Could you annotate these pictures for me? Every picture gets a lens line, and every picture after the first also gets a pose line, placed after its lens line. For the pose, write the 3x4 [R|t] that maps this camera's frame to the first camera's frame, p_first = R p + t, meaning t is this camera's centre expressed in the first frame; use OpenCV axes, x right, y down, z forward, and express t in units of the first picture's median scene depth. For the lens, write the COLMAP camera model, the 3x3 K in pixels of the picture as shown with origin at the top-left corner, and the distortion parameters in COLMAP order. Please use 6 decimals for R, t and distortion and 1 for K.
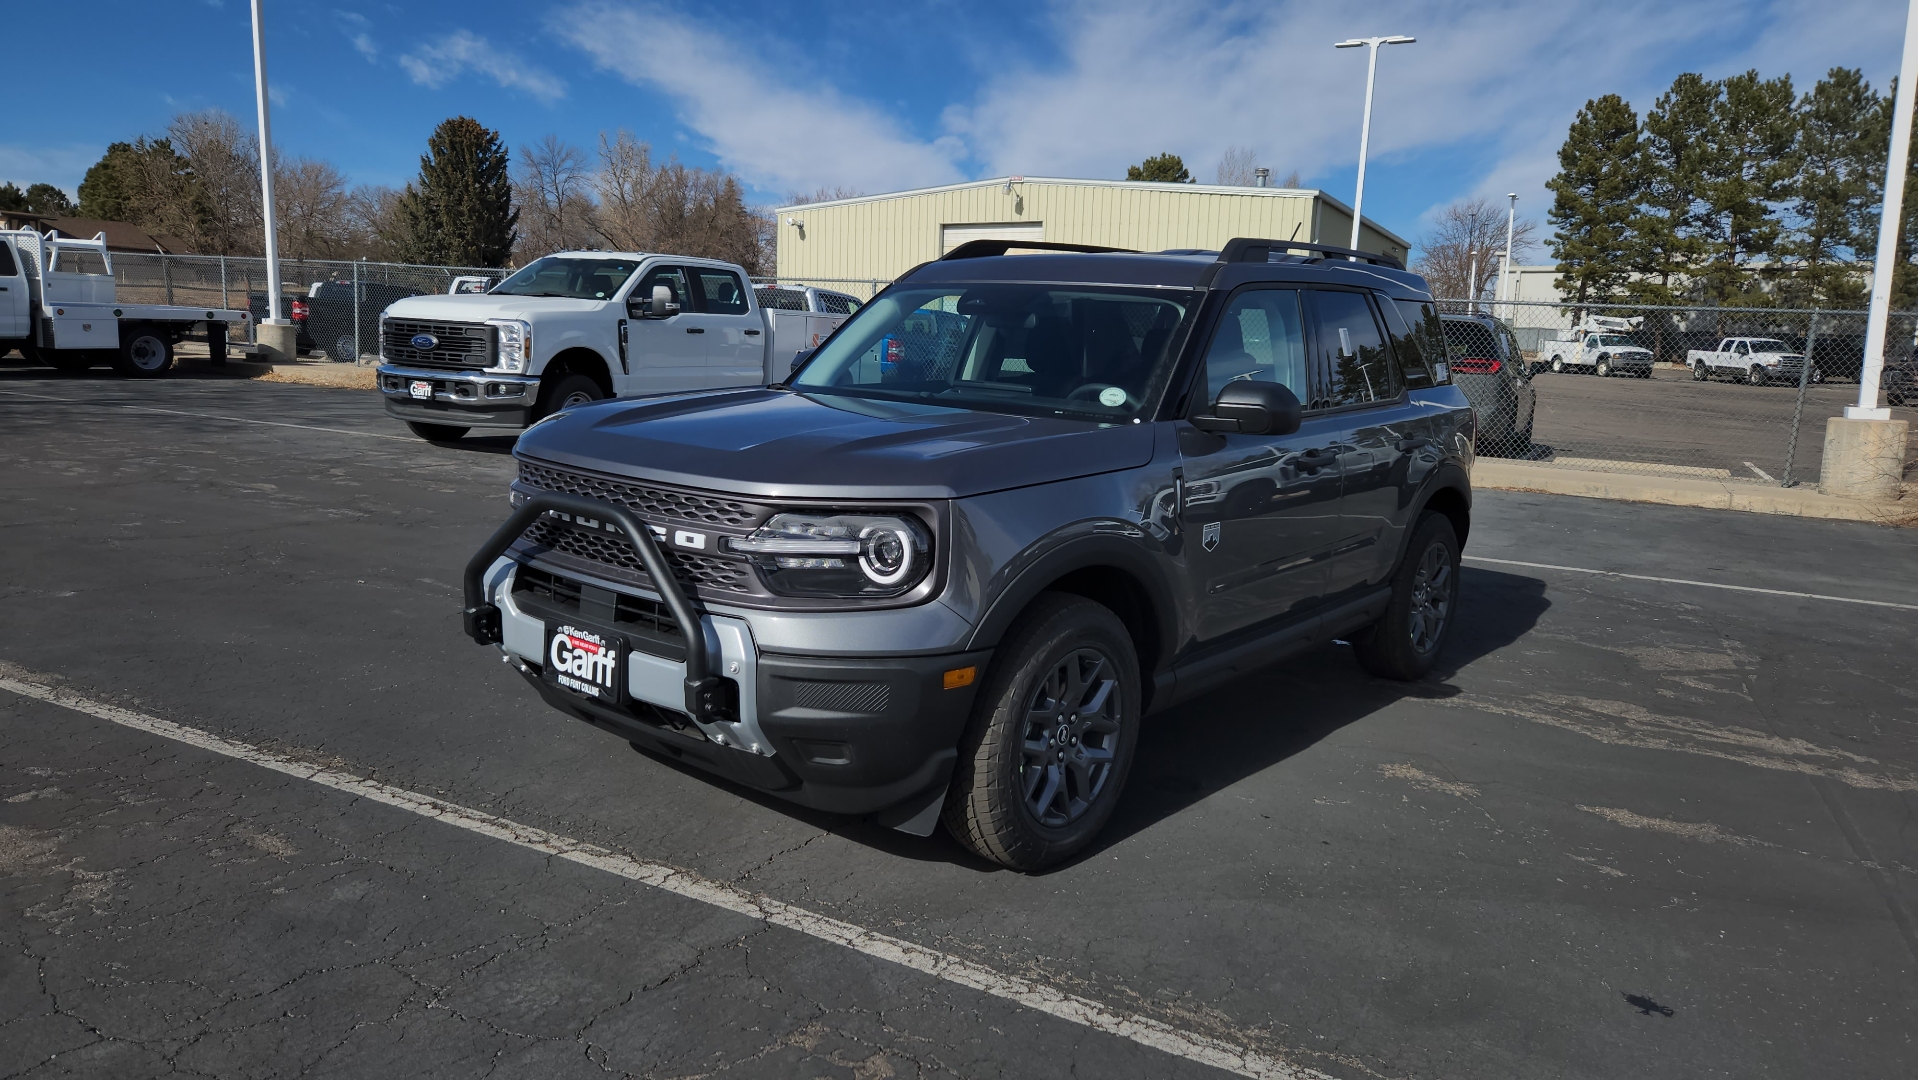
lens RADIAL K [[1285.2, 0, 925.0], [0, 1285.2, 524.1], [0, 0, 1]] dist [0.067664, -0.052618]
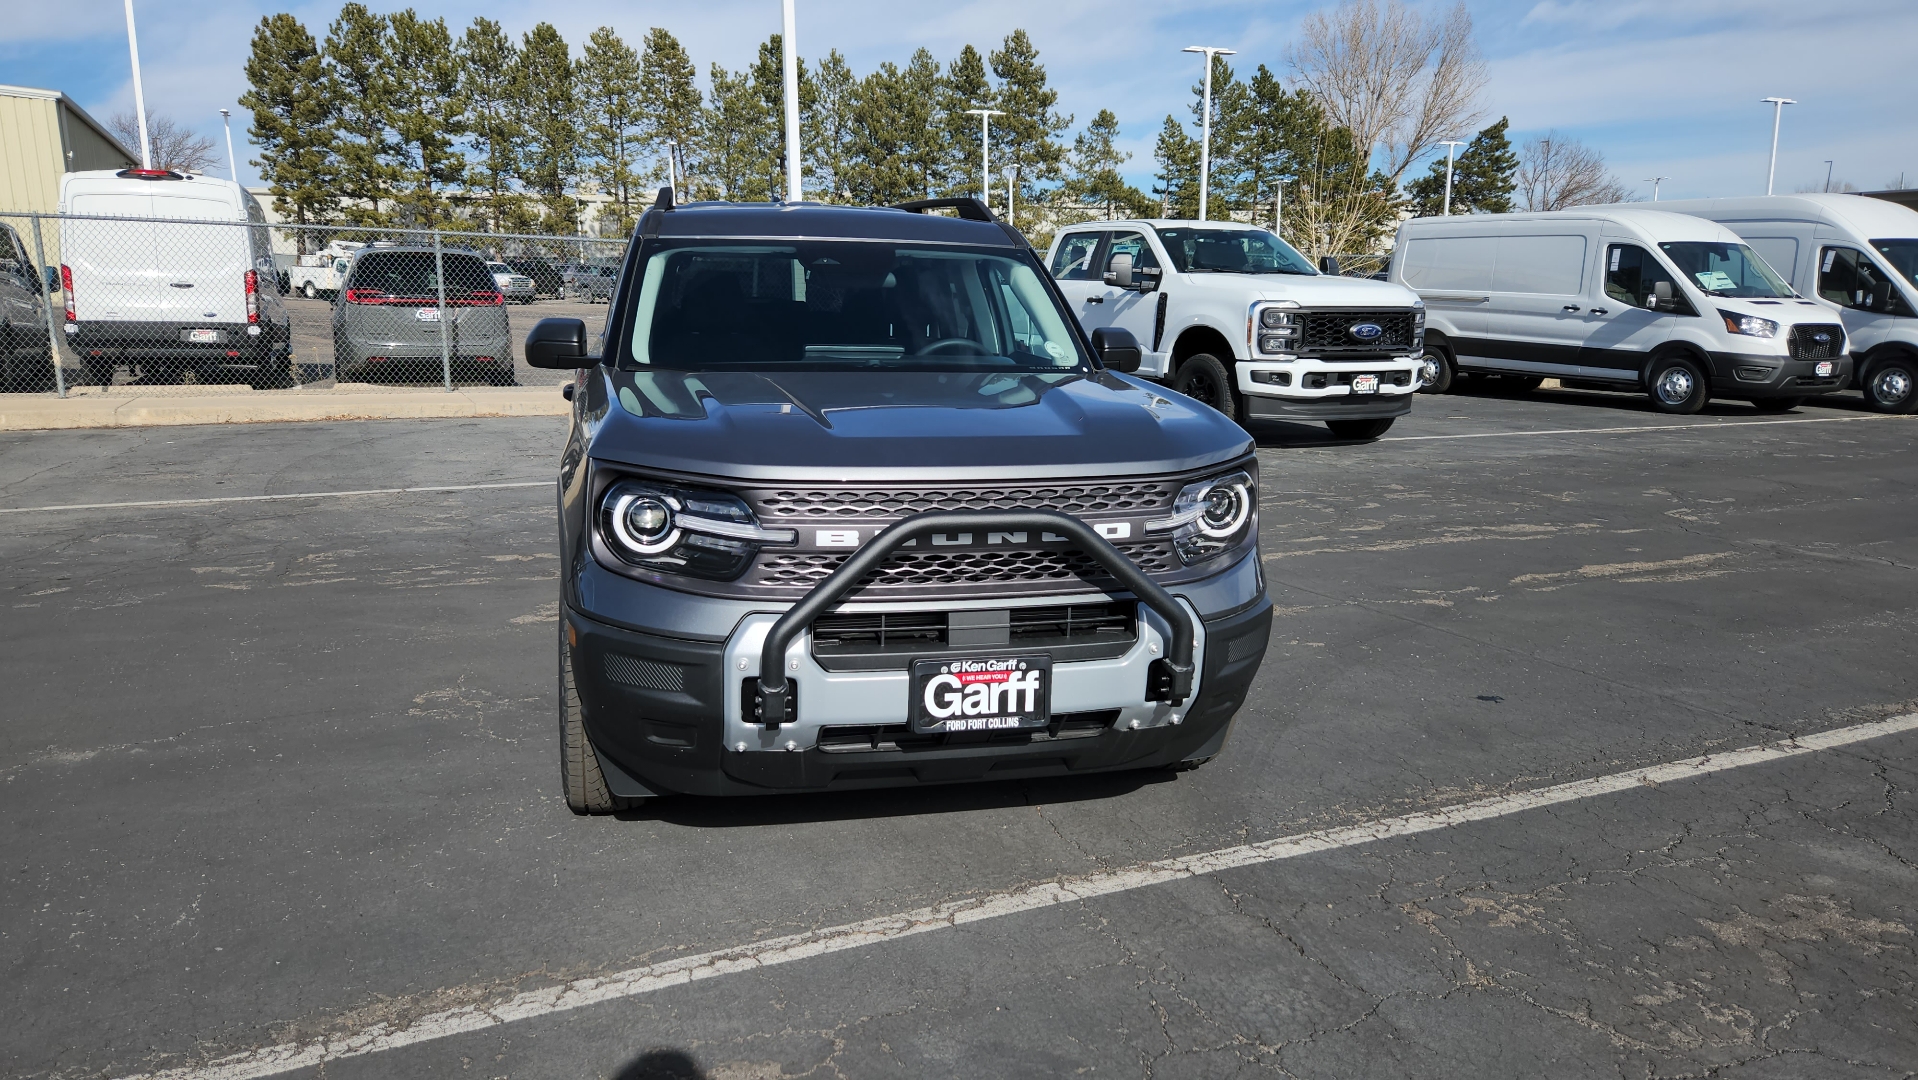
lens RADIAL K [[1283.9, 0, 918.6], [0, 1283.9, 547.2], [0, 0, 1]] dist [0.073294, -0.060394]
pose [[0.597928, -0.194651, 0.777556, -0.261809], [0.136737, 0.980617, 0.140336, -0.033496], [-0.789801, 0.022410, 0.612954, 0.136556]]
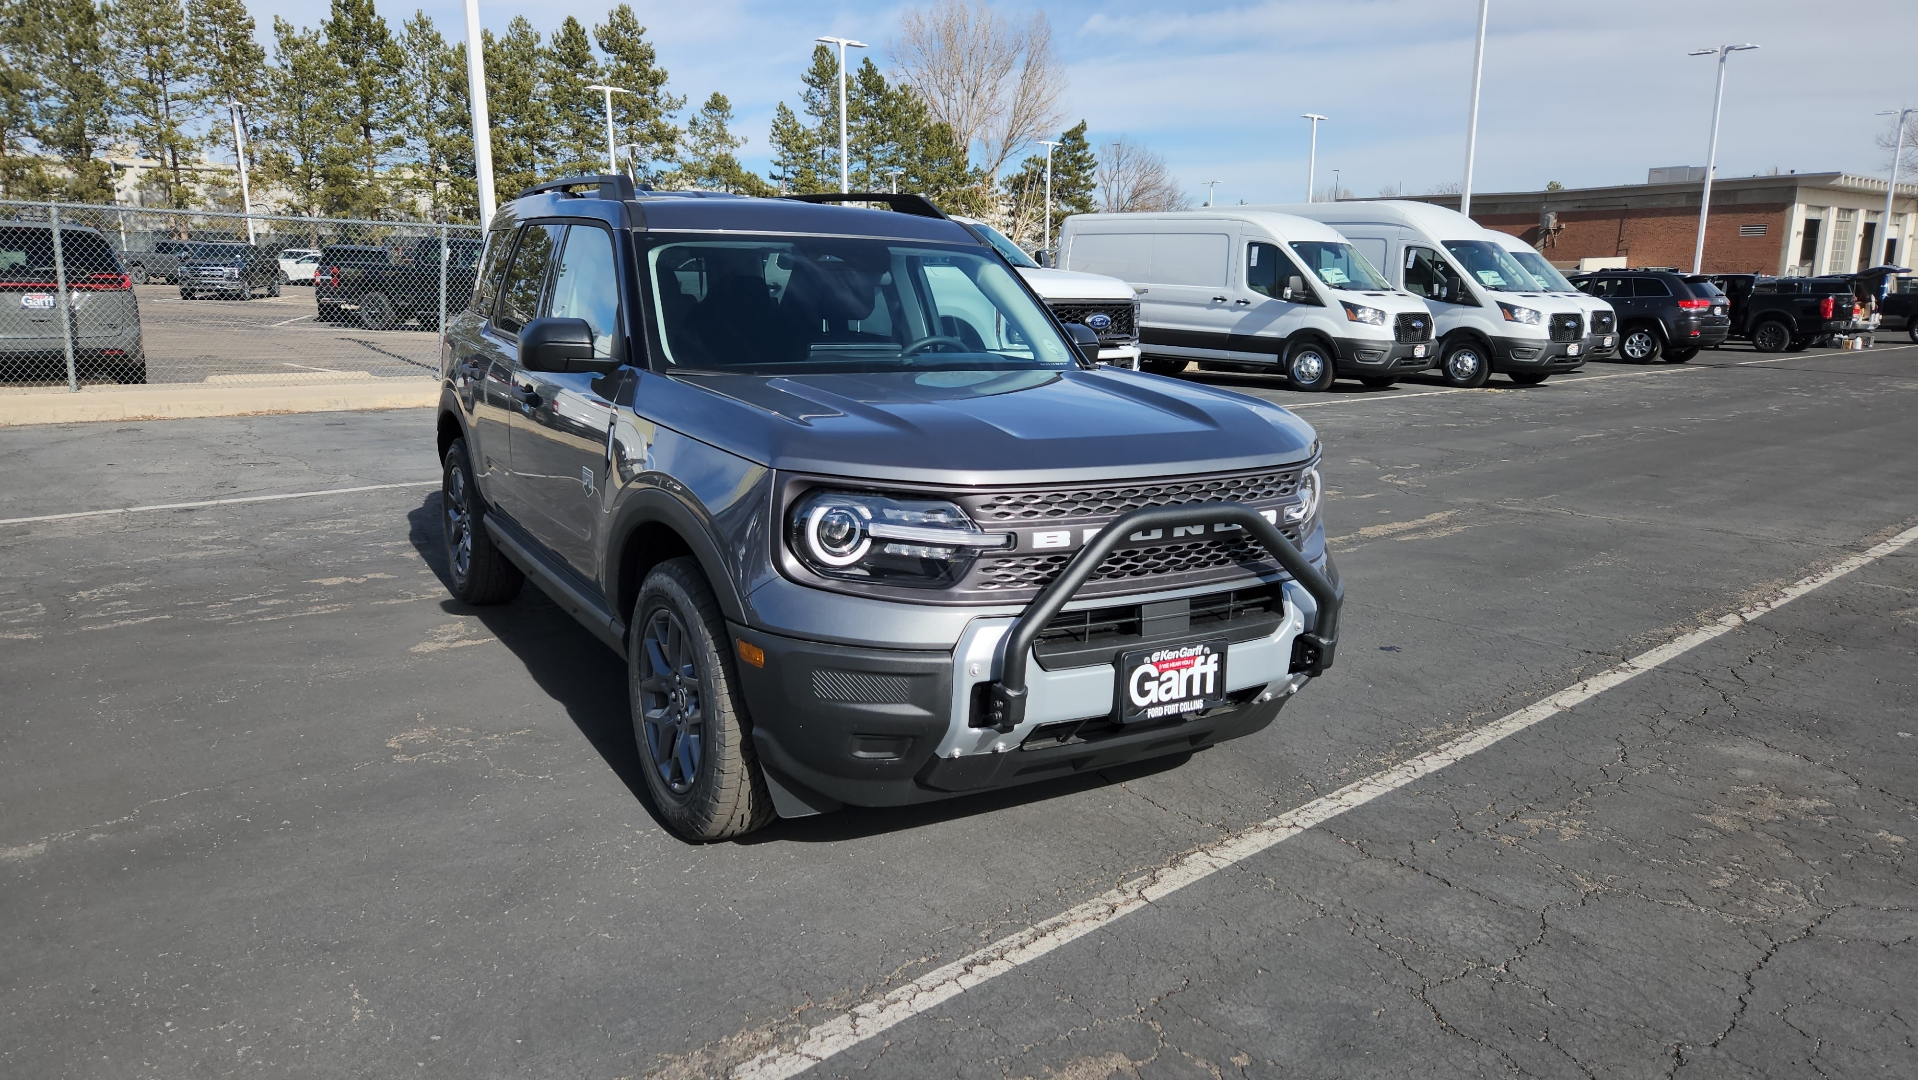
lens RADIAL K [[1285.7, 0, 929.7], [0, 1285.7, 548.4], [0, 0, 1]] dist [0.073195, -0.060702]
pose [[0.331368, -0.230577, 0.914893, -0.315055], [0.140599, 0.970919, 0.193773, -0.052237], [-0.932967, 0.064423, 0.354150, 0.228588]]
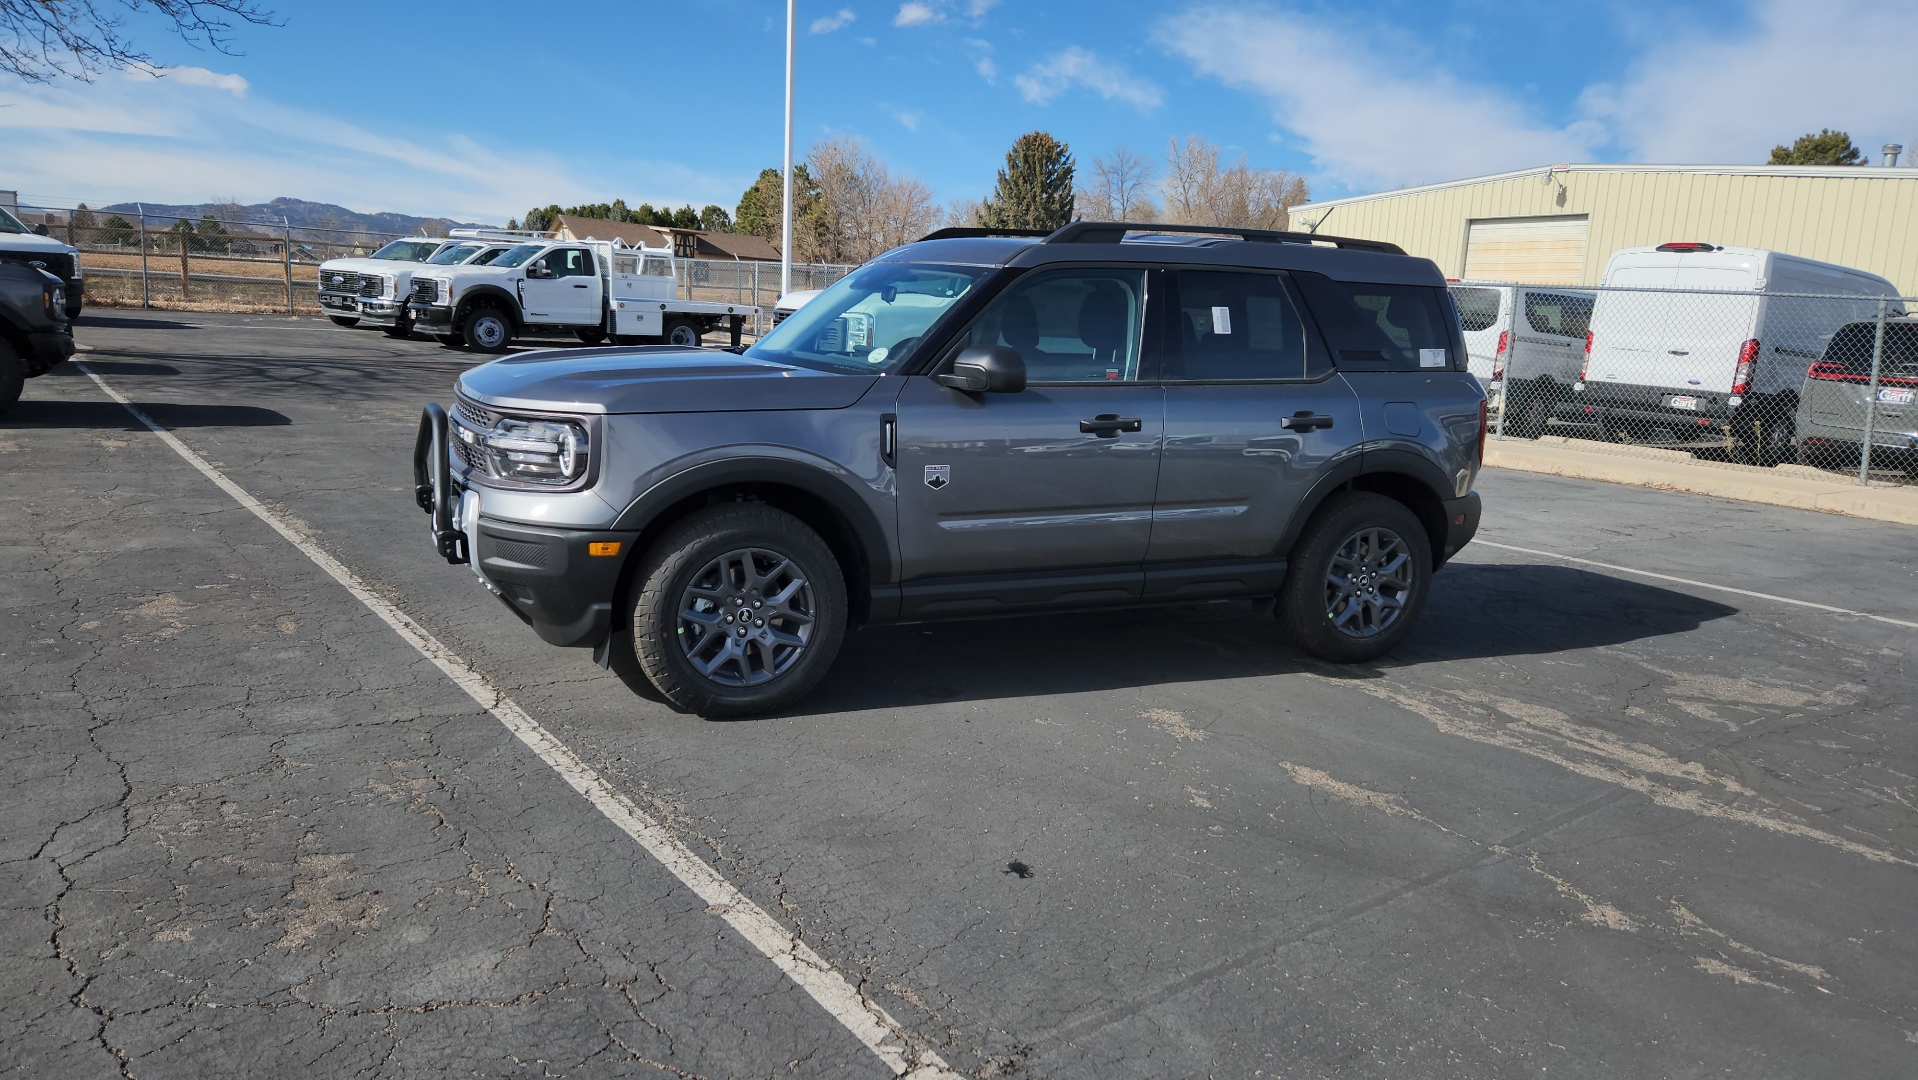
lens RADIAL K [[1283.9, 0, 918.6], [0, 1283.9, 547.2], [0, 0, 1]] dist [0.073294, -0.060394]
pose [[0.905957, 0.088536, -0.414008, 0.222397], [-0.083038, 0.996055, 0.031298, 0.012345], [0.415146, 0.006023, 0.909735, -0.021279]]
